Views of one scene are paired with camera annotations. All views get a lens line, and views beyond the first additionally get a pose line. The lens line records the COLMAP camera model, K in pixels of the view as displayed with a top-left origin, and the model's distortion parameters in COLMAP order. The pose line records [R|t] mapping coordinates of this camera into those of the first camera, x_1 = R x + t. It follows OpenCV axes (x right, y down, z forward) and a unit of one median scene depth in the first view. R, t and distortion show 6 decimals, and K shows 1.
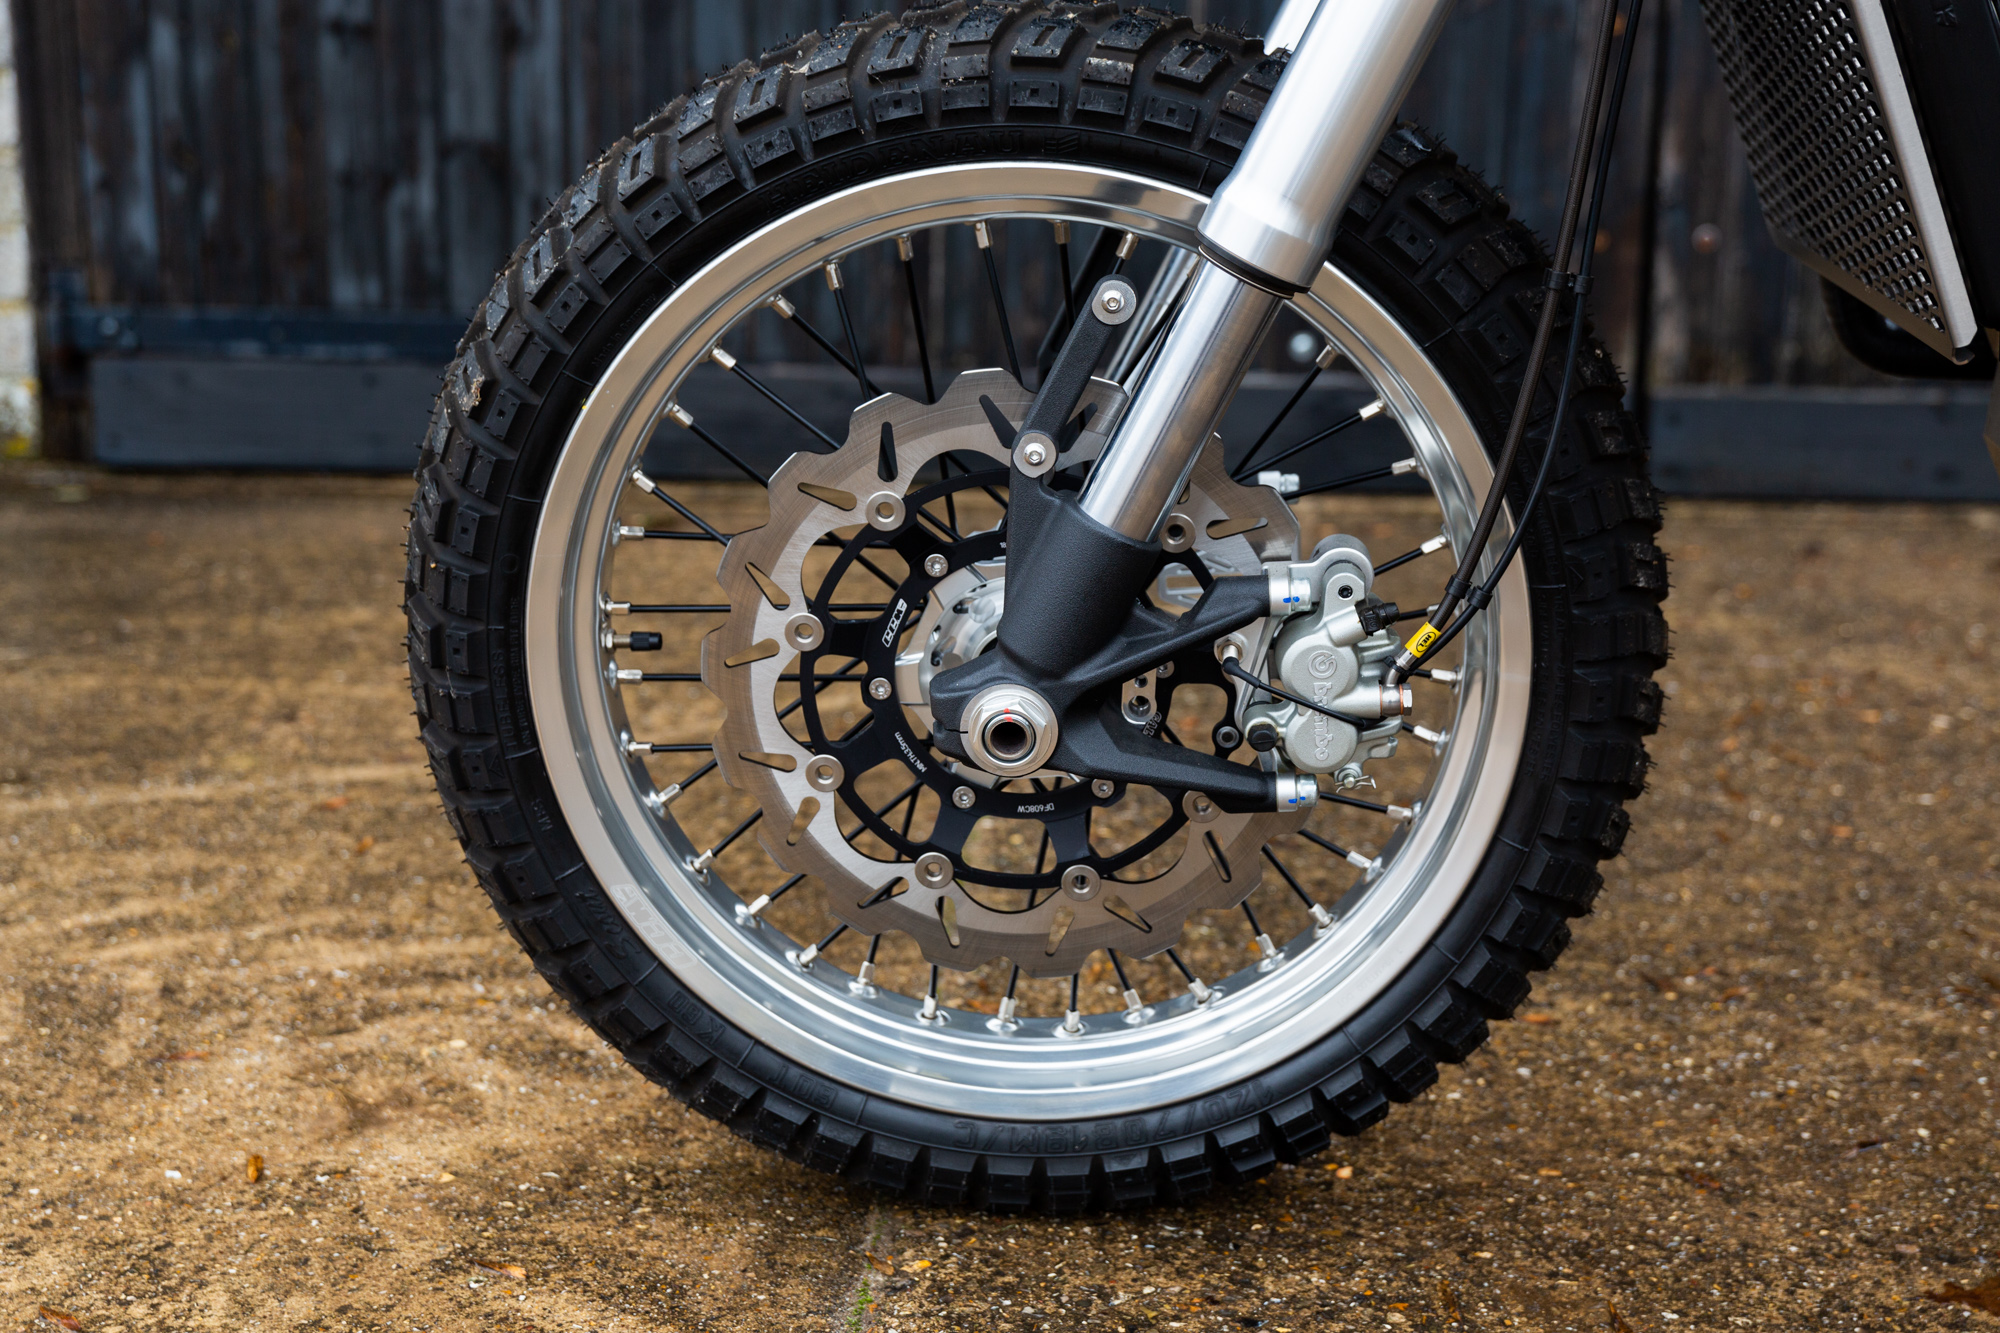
lens RADIAL K [[2510.5, 0, 1005.3], [0, 2510.5, 667.2], [0, 0, 1]] dist [0.012310, 0.000000]
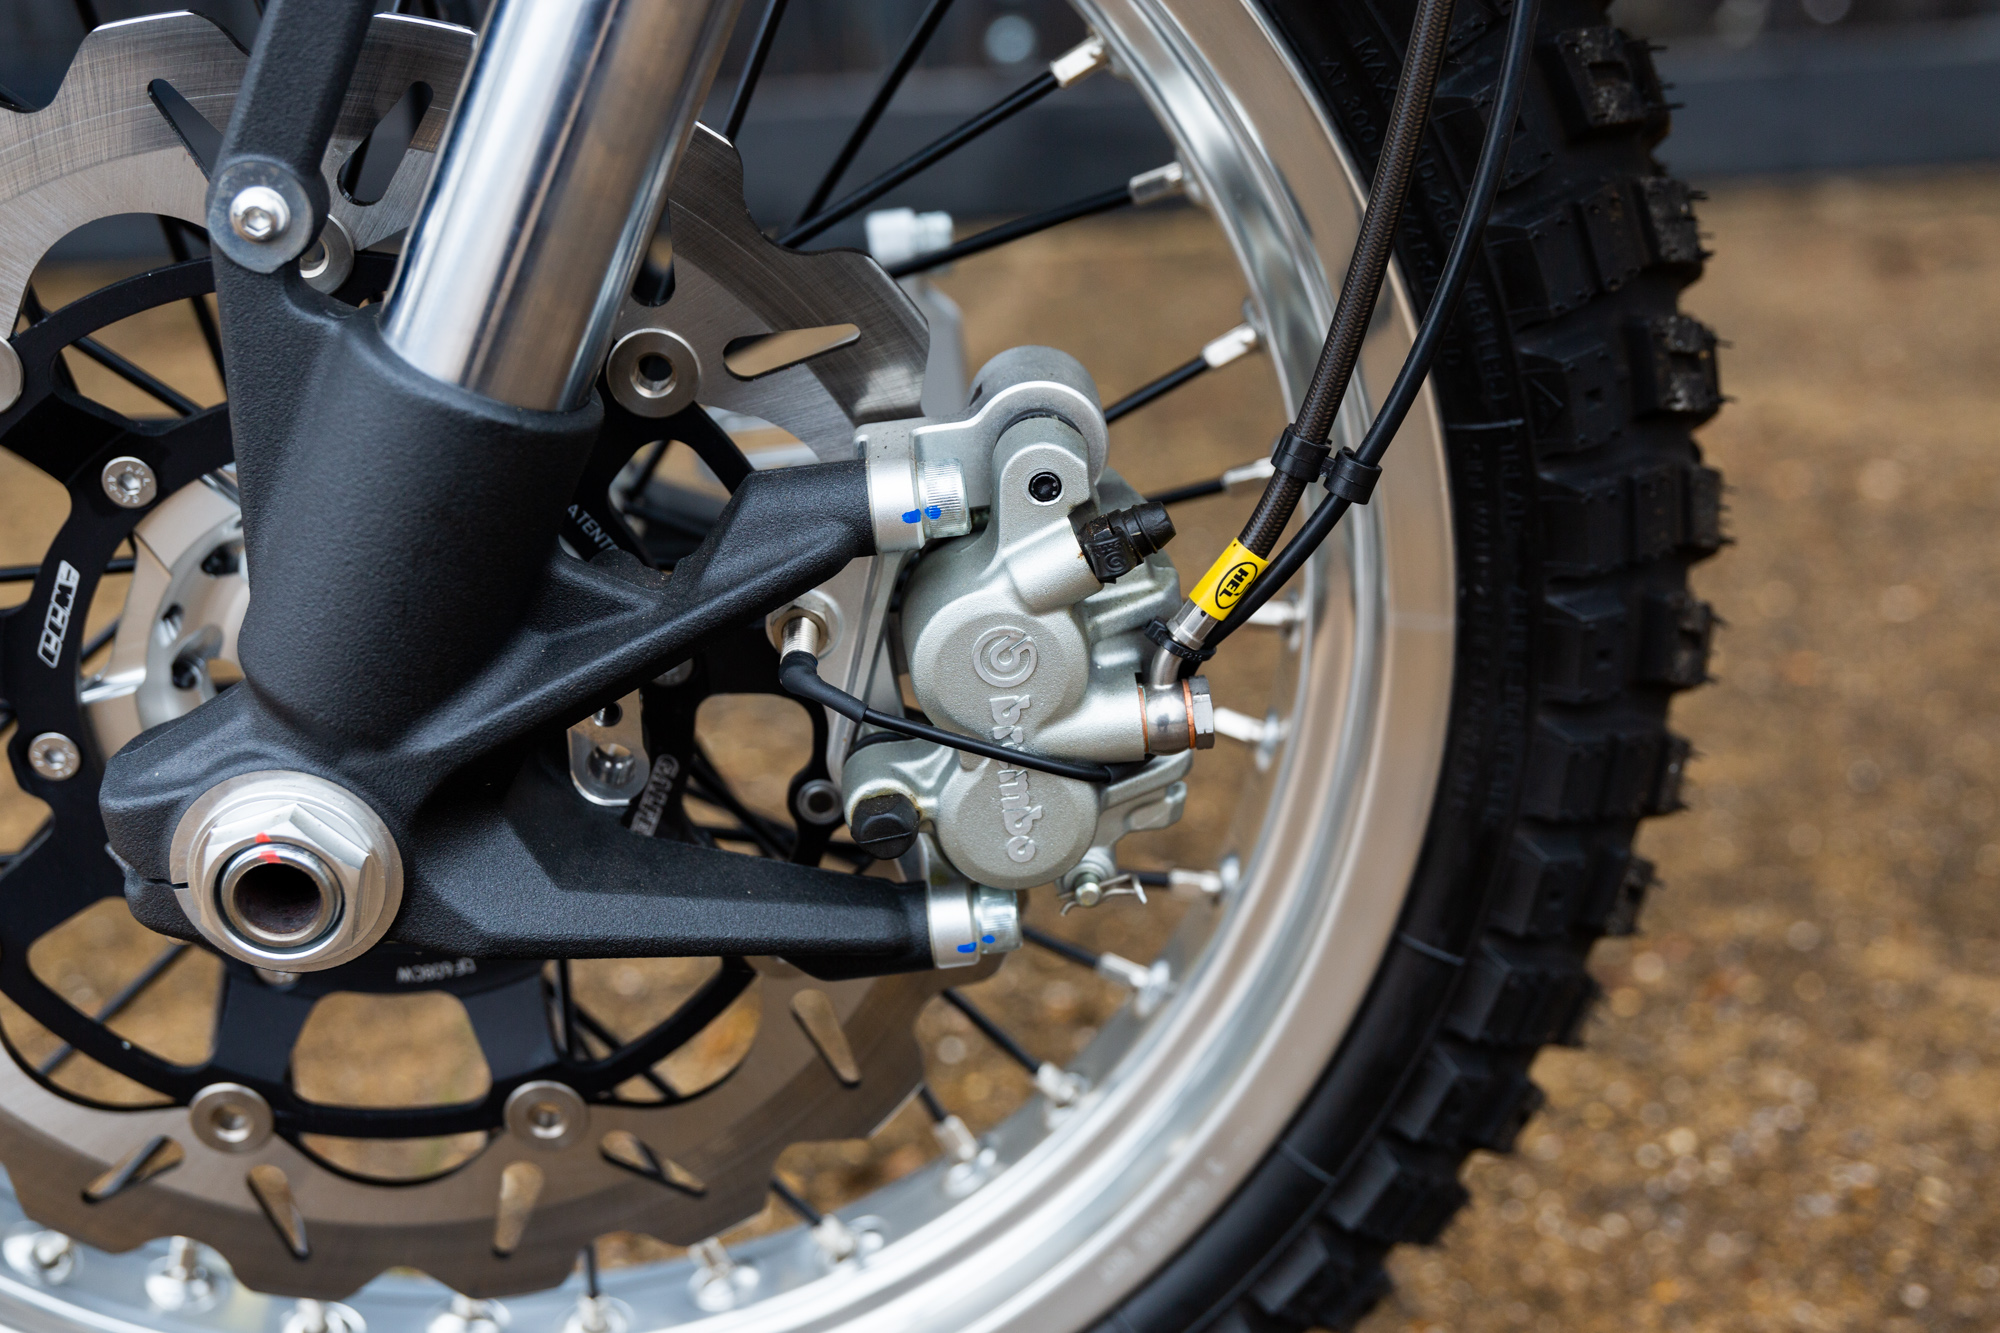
lens RADIAL K [[2525.7, 0, 1001.7], [0, 2525.7, 653.8], [0, 0, 1]] dist [0.003111, 0.000000]
pose [[0.992645, -0.084663, 0.086535, 0.081904], [0.076079, 0.992264, 0.098102, -0.041350], [-0.094171, -0.090797, 0.991407, 0.527958]]
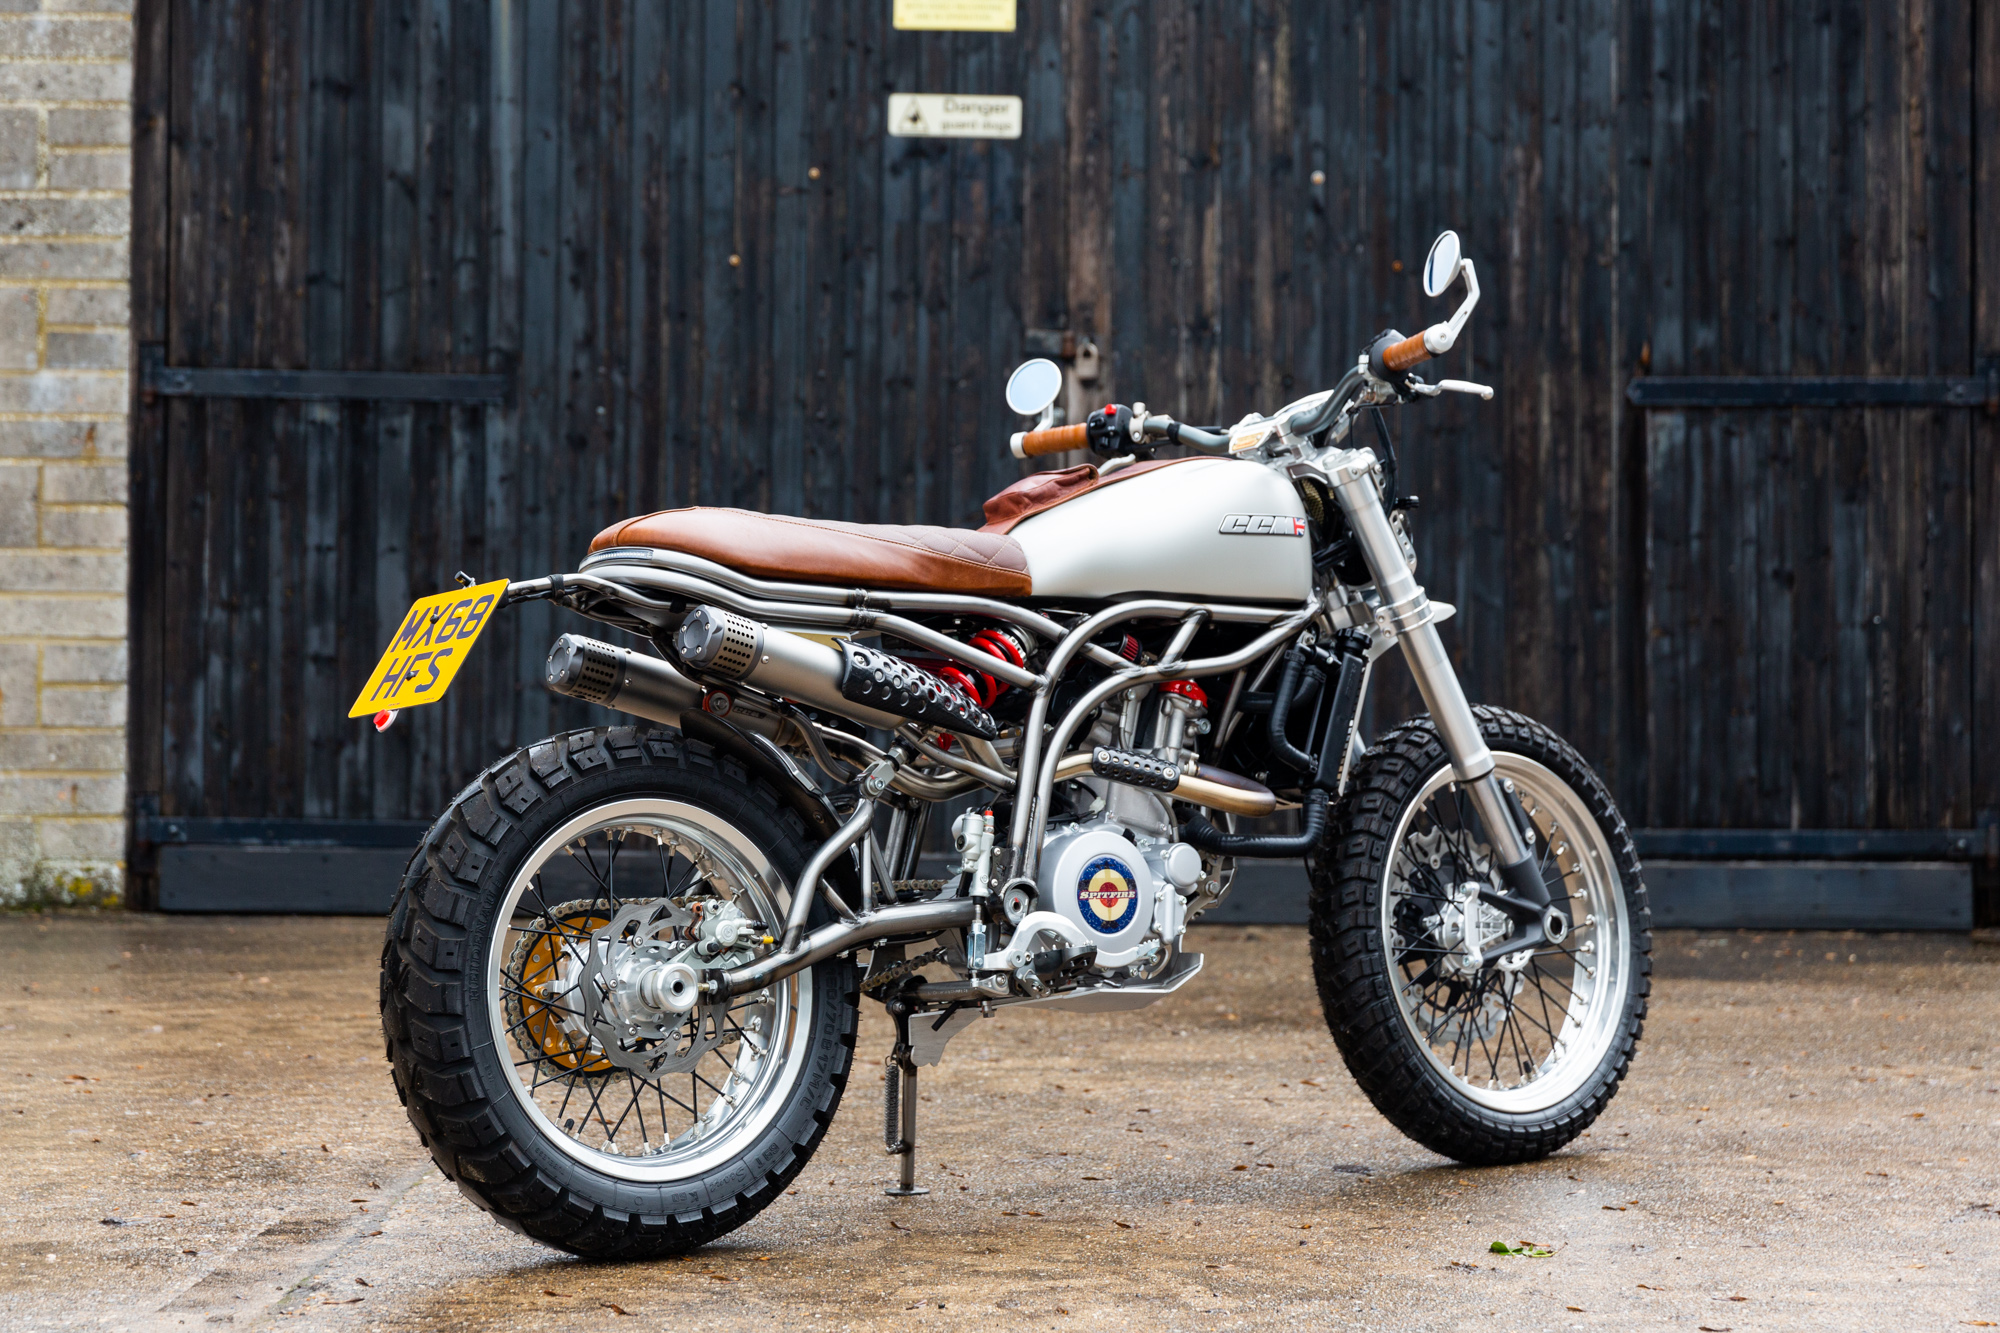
lens RADIAL K [[4257.5, 0, 954.0], [0, 4257.5, 607.4], [0, 0, 1]] dist [0.003394, 0.000000]
pose [[0.999745, -0.002642, 0.022424, 0.319453], [0.007857, 0.971771, -0.235797, 1.174946], [-0.021168, 0.235913, 0.971544, -5.393223]]
